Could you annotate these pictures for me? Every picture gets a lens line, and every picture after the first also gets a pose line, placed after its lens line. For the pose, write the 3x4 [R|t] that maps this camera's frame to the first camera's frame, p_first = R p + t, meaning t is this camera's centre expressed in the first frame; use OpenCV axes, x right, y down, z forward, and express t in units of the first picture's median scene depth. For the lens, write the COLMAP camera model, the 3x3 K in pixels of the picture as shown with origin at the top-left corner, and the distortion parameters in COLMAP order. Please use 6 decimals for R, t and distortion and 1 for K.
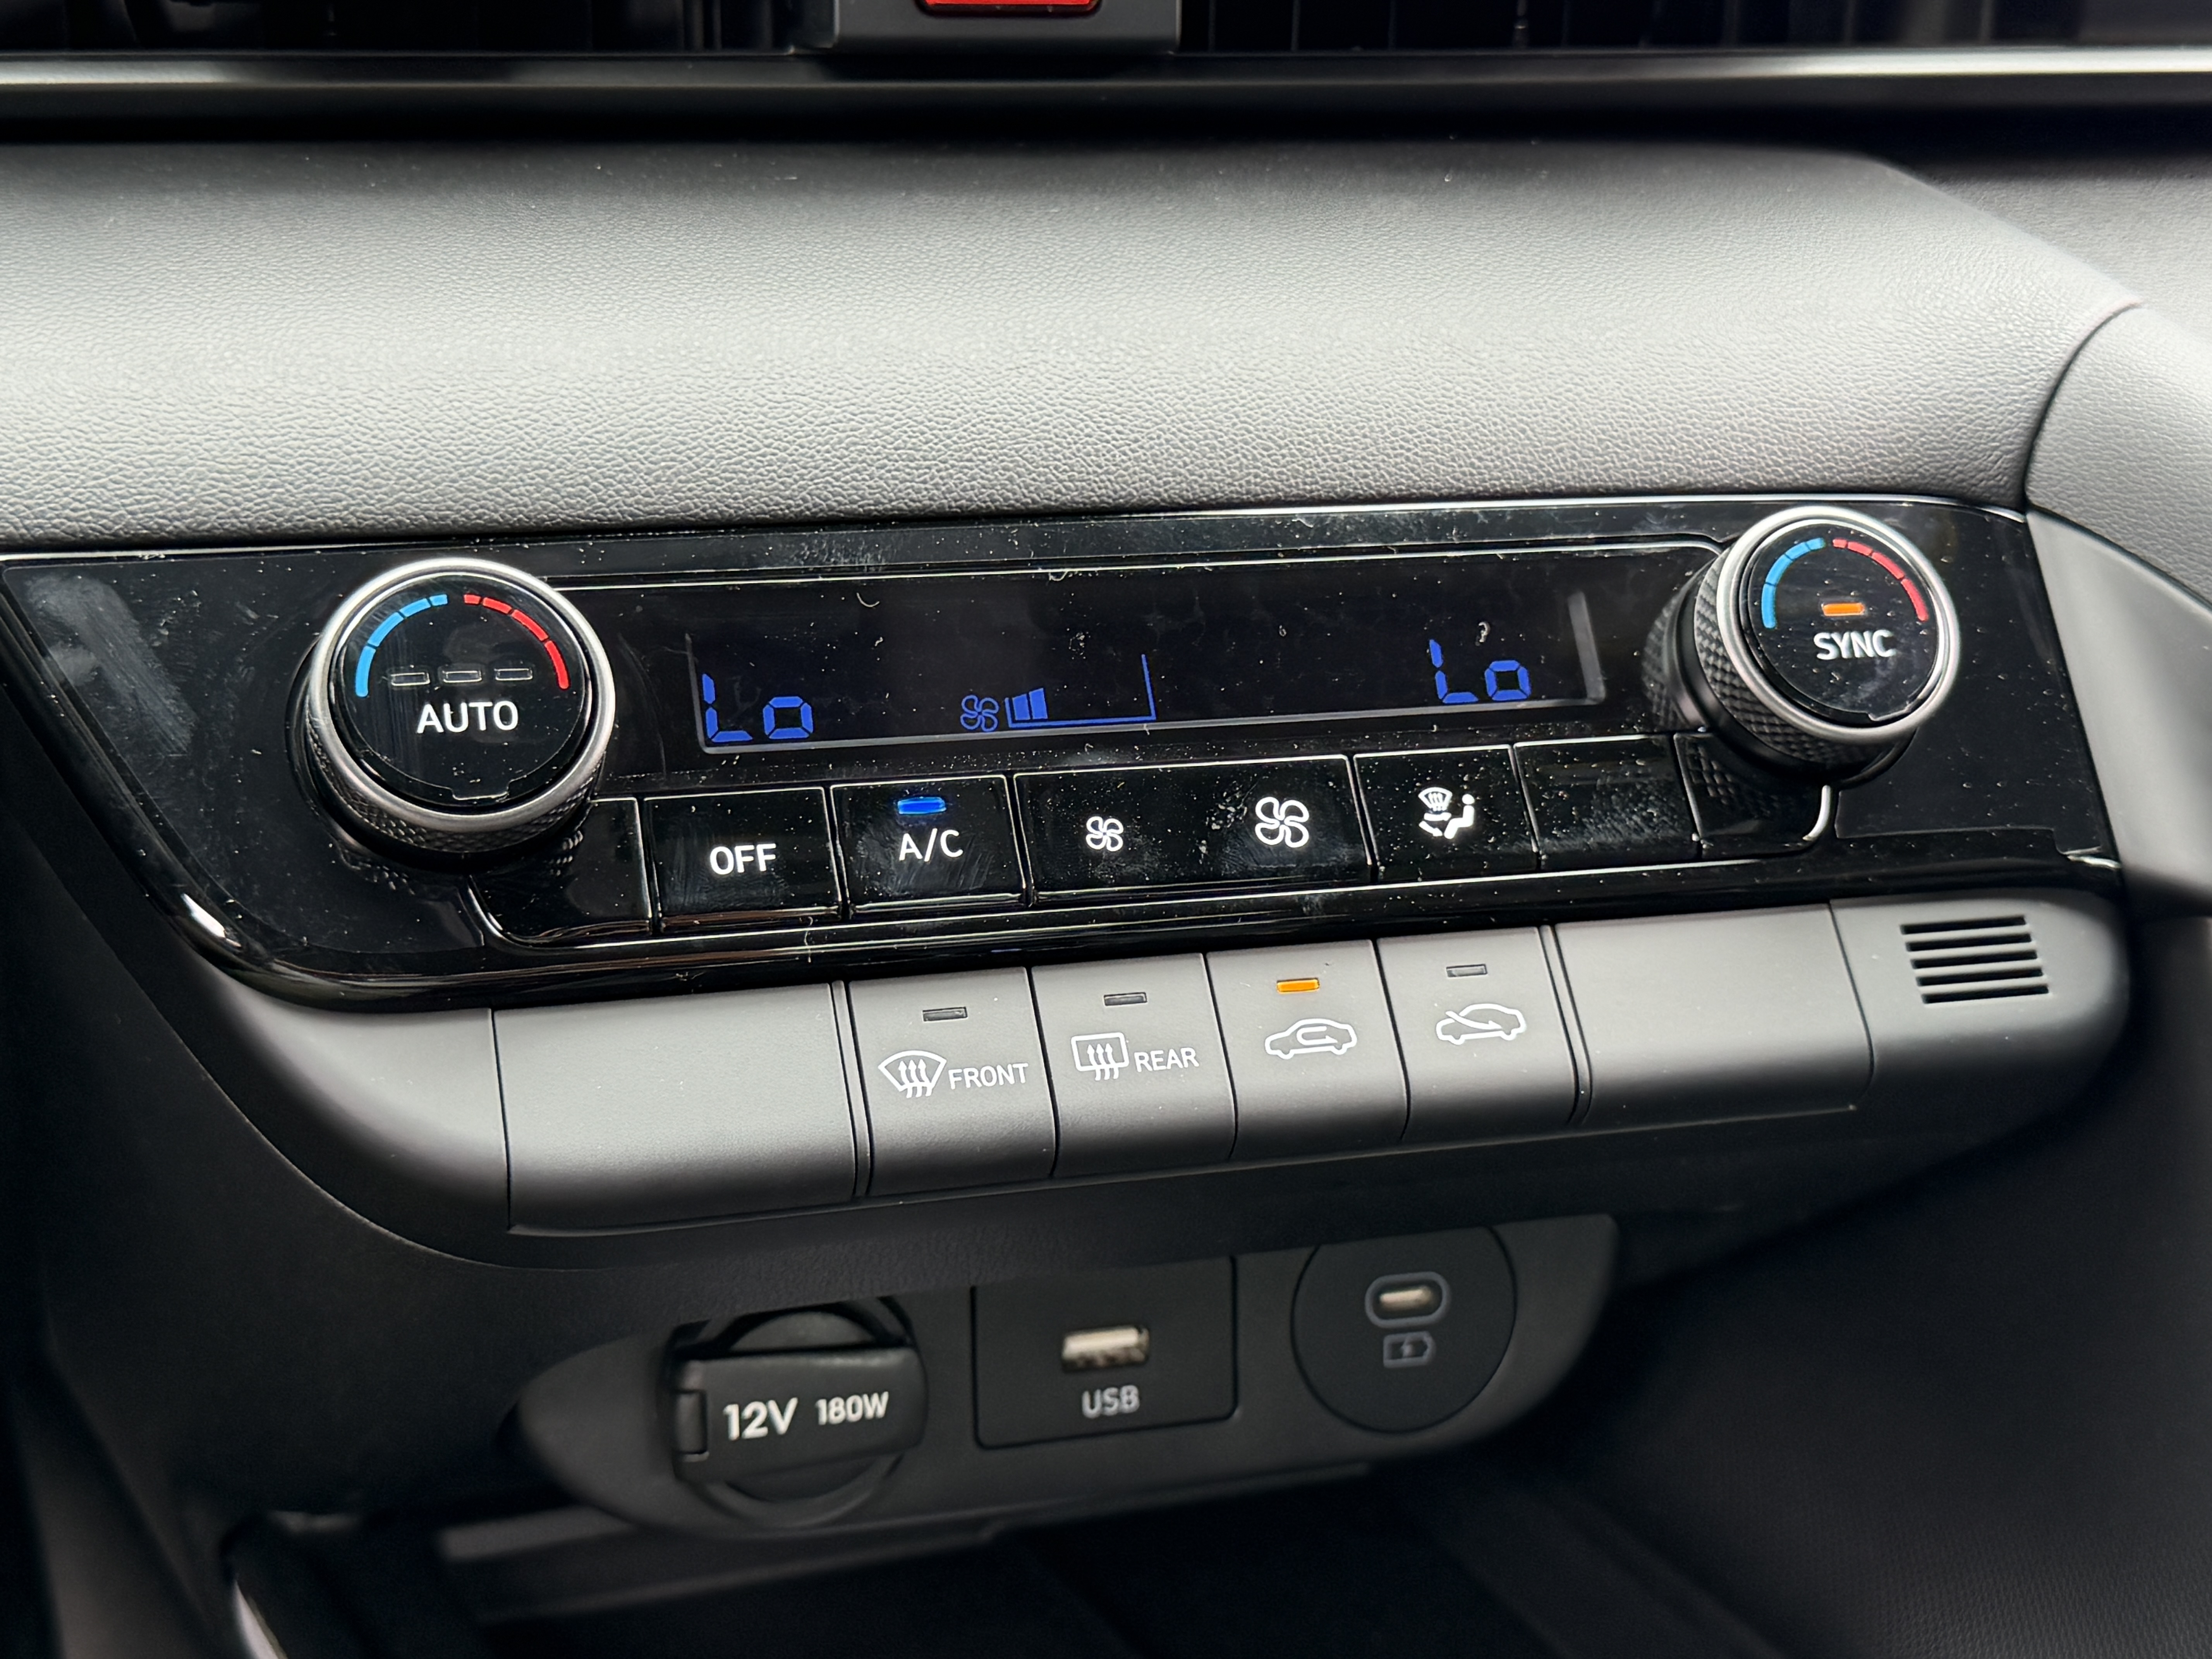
lens RADIAL K [[3180.6, 0, 1162.9], [0, 3180.6, 722.6], [0, 0, 1]] dist [0.119423, 0.000000]
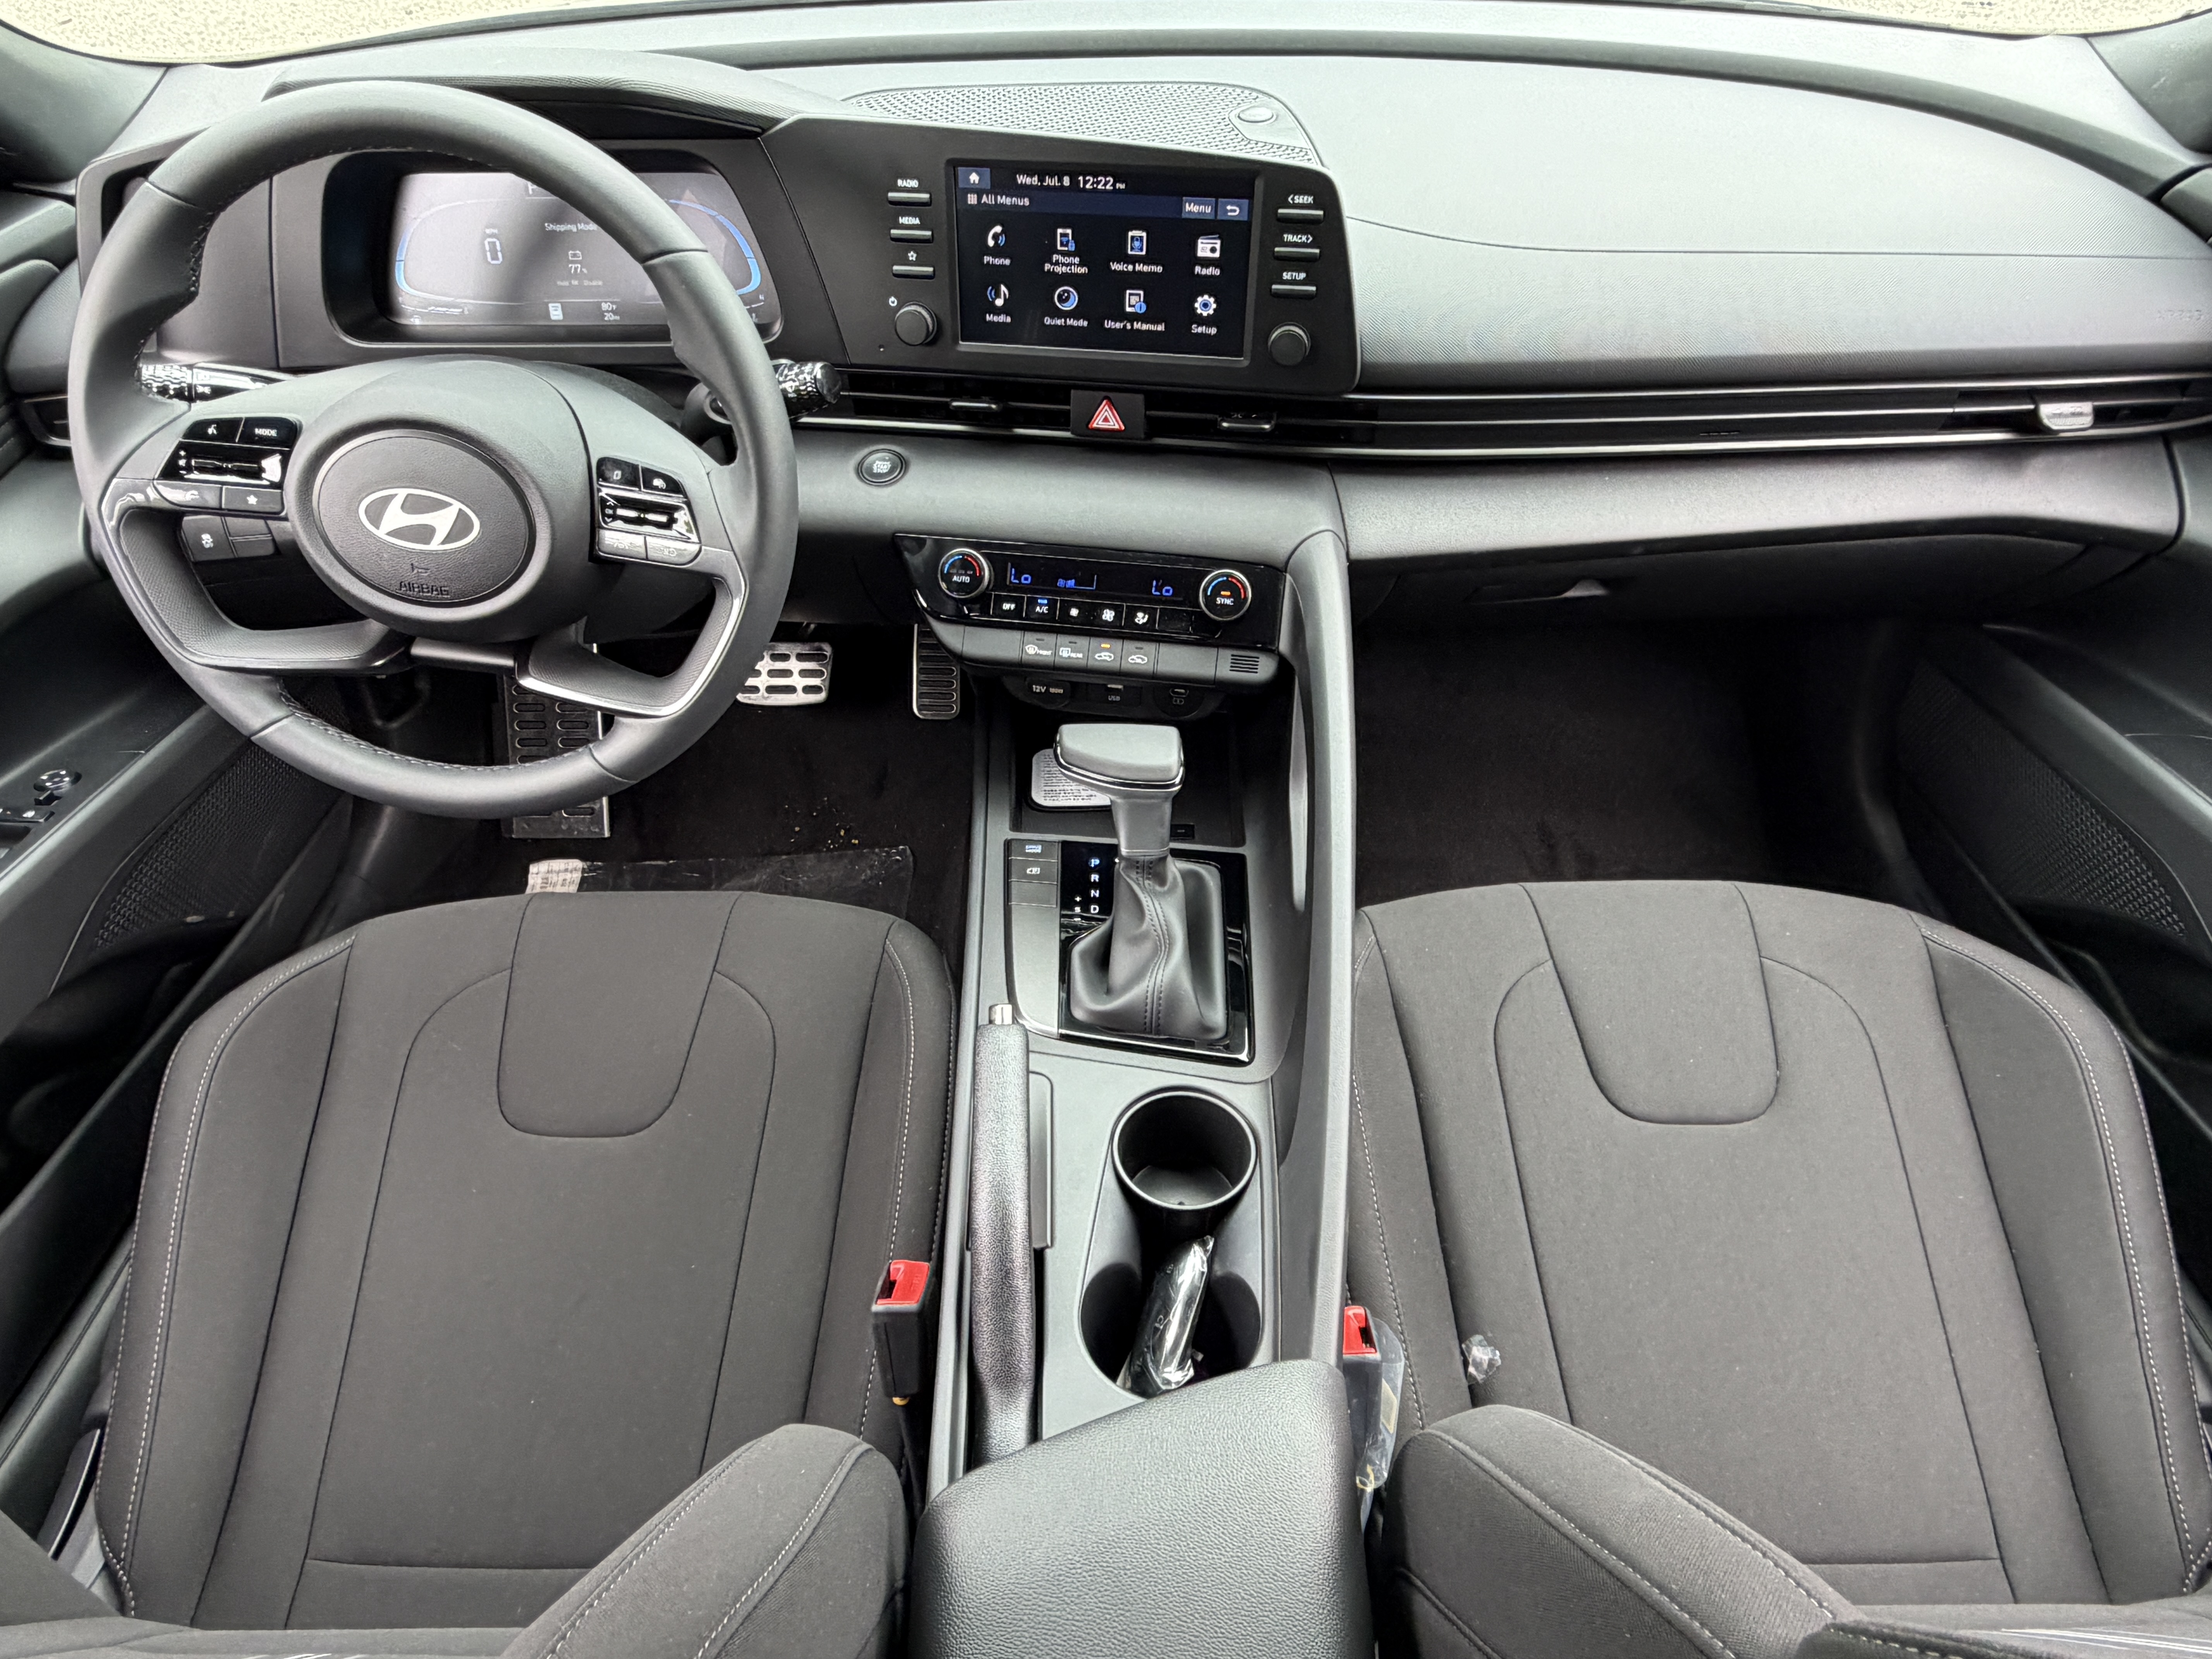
lens RADIAL K [[1387.0, 0, 1076.3], [0, 1387.0, 822.6], [0, 0, 1]] dist [0.005383, 0.002456]
pose [[0.887228, 0.273233, -0.371712, 0.941699], [-0.091655, 0.894076, 0.438438, -0.666889], [0.452135, -0.354925, 0.818292, -1.047784]]
